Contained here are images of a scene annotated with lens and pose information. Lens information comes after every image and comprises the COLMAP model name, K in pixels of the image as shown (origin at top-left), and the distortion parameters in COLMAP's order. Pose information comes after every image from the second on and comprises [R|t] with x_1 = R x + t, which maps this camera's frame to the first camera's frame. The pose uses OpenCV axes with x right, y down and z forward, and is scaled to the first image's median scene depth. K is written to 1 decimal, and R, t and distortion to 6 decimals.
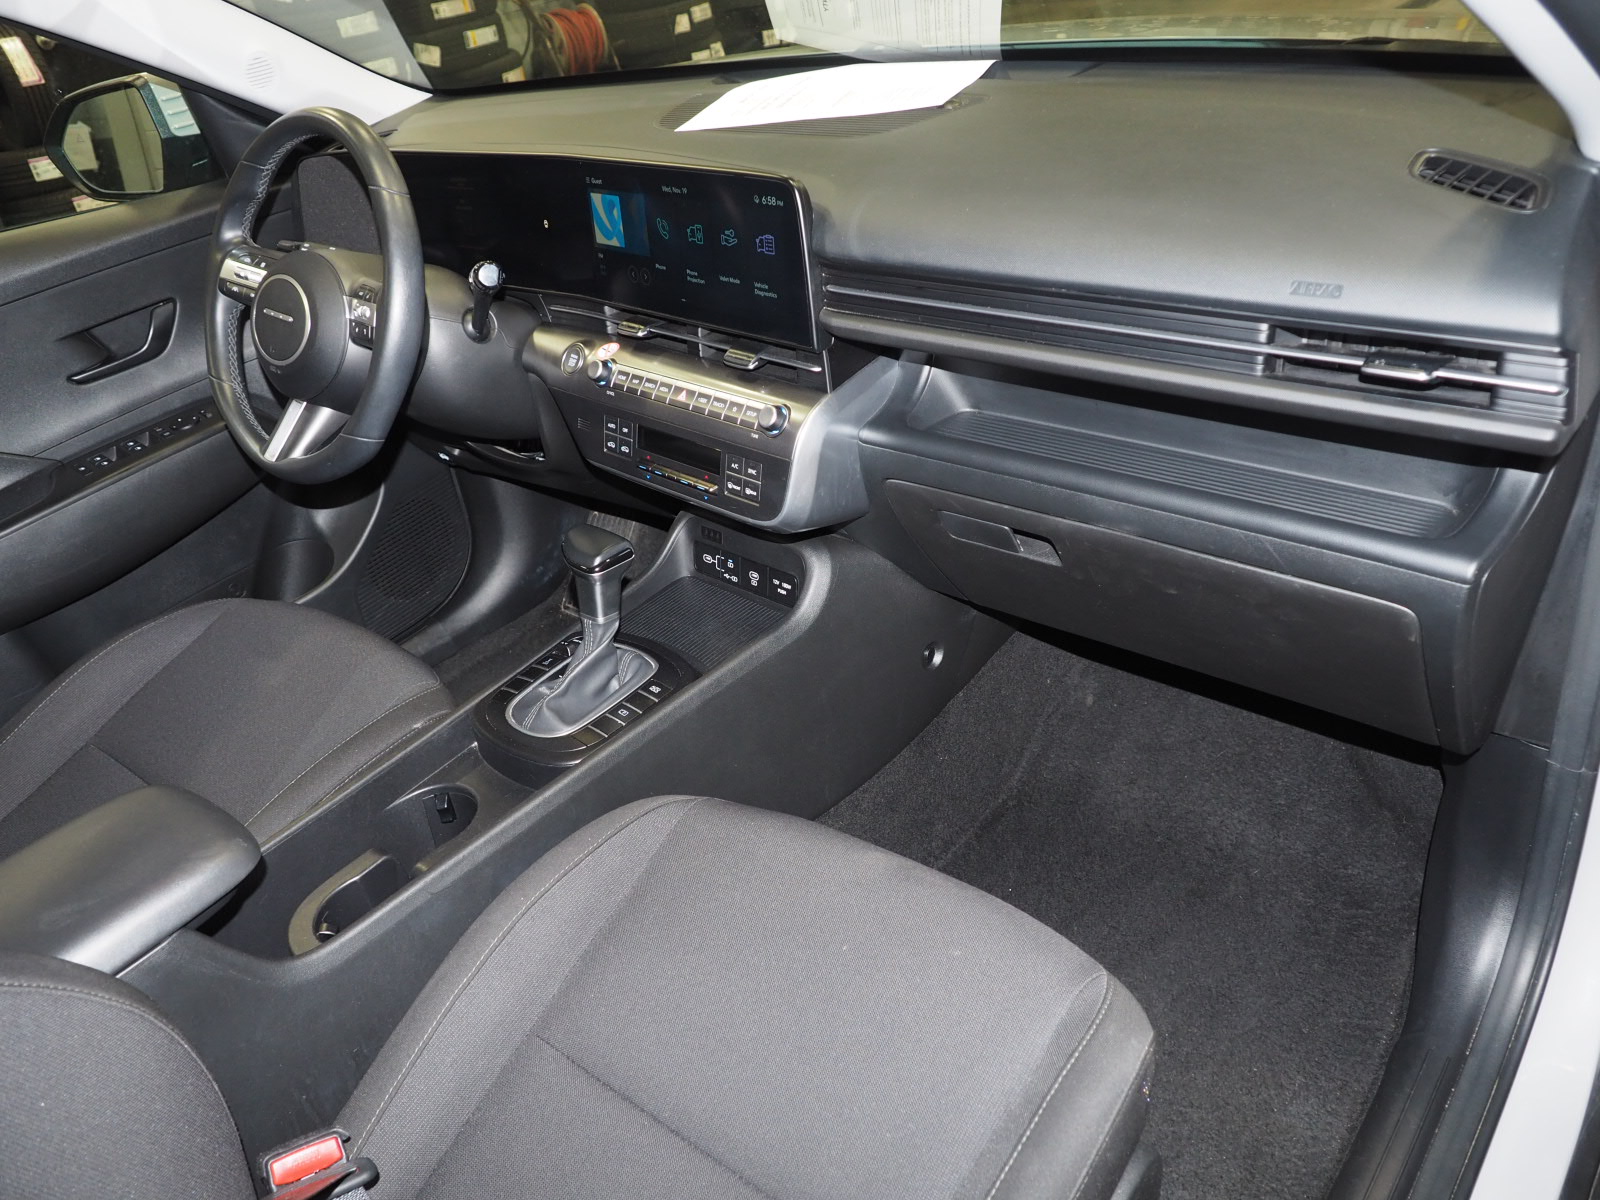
lens RADIAL K [[1231.2, 0, 822.0], [0, 1231.2, 609.6], [0, 0, 1]] dist [-0.026678, -0.000255]
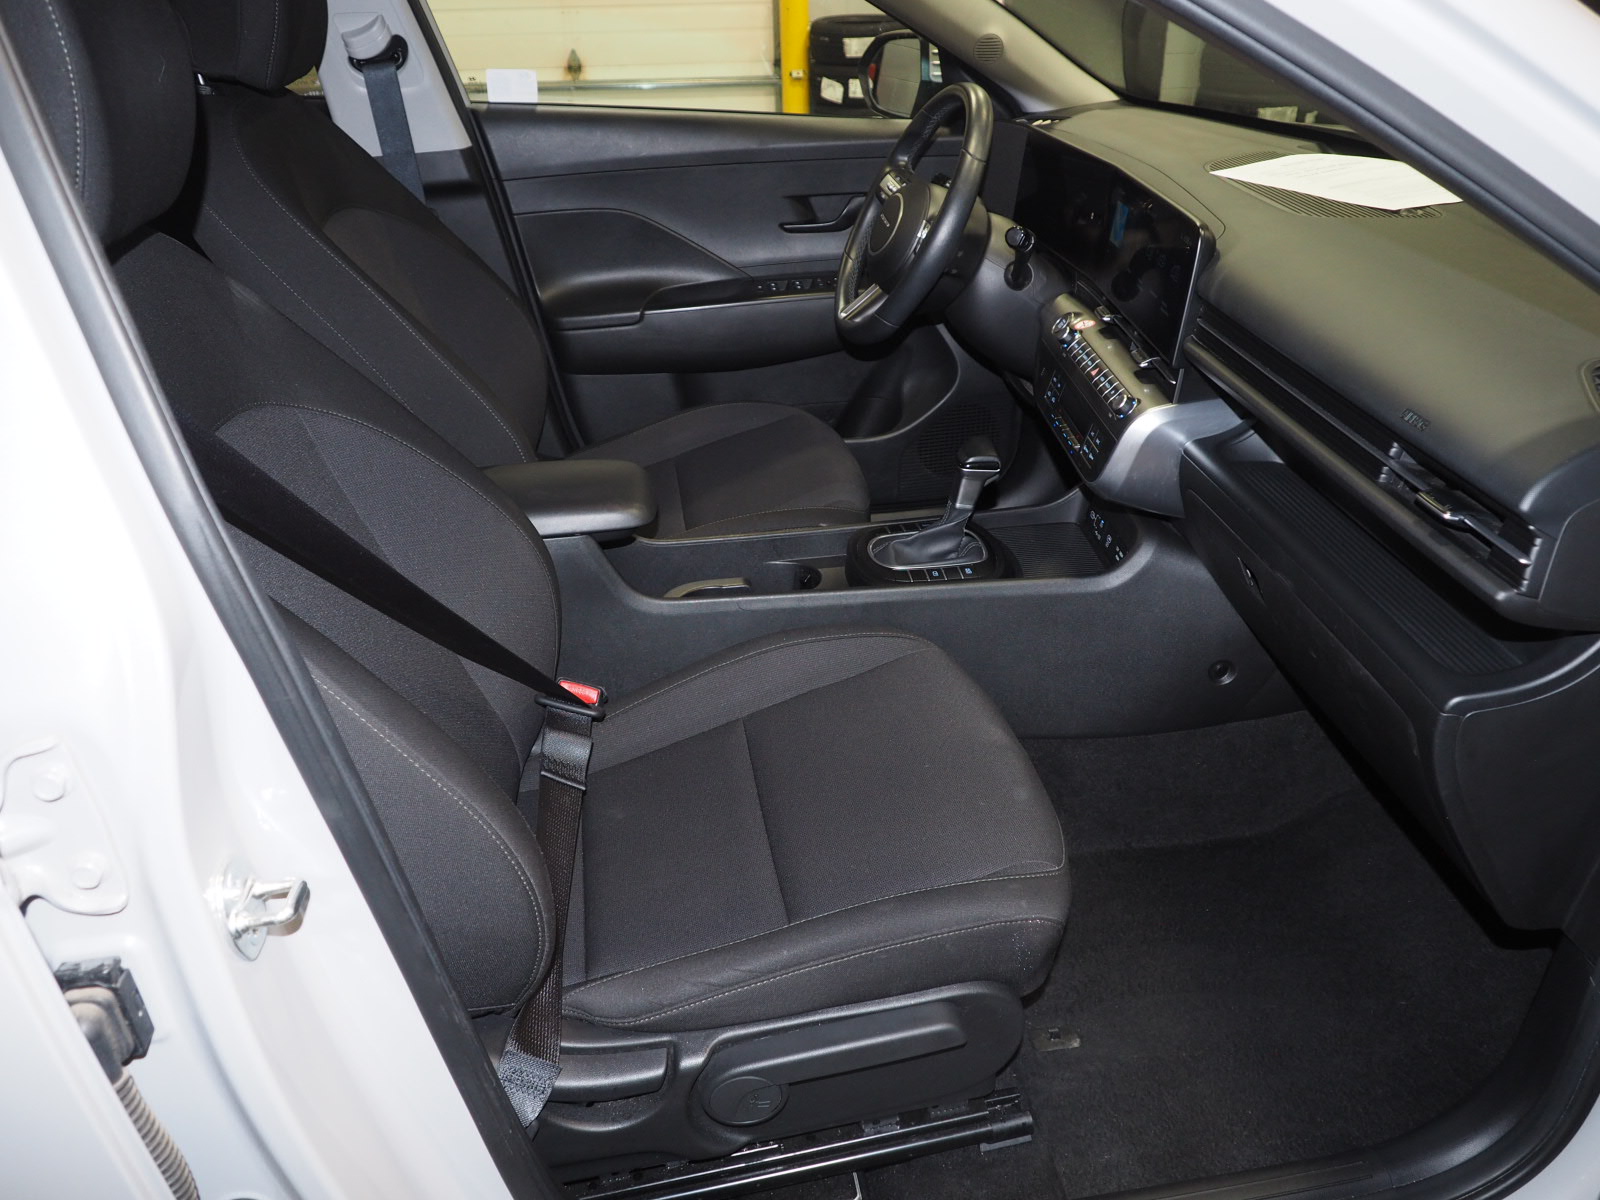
lens RADIAL K [[1231.2, 0, 822.0], [0, 1231.2, 609.6], [0, 0, 1]] dist [-0.026678, -0.000255]
pose [[0.742503, 0.440220, -0.504872, 0.389088], [-0.437154, 0.889540, 0.132718, -0.003366], [0.507529, 0.122163, 0.852931, -0.159994]]
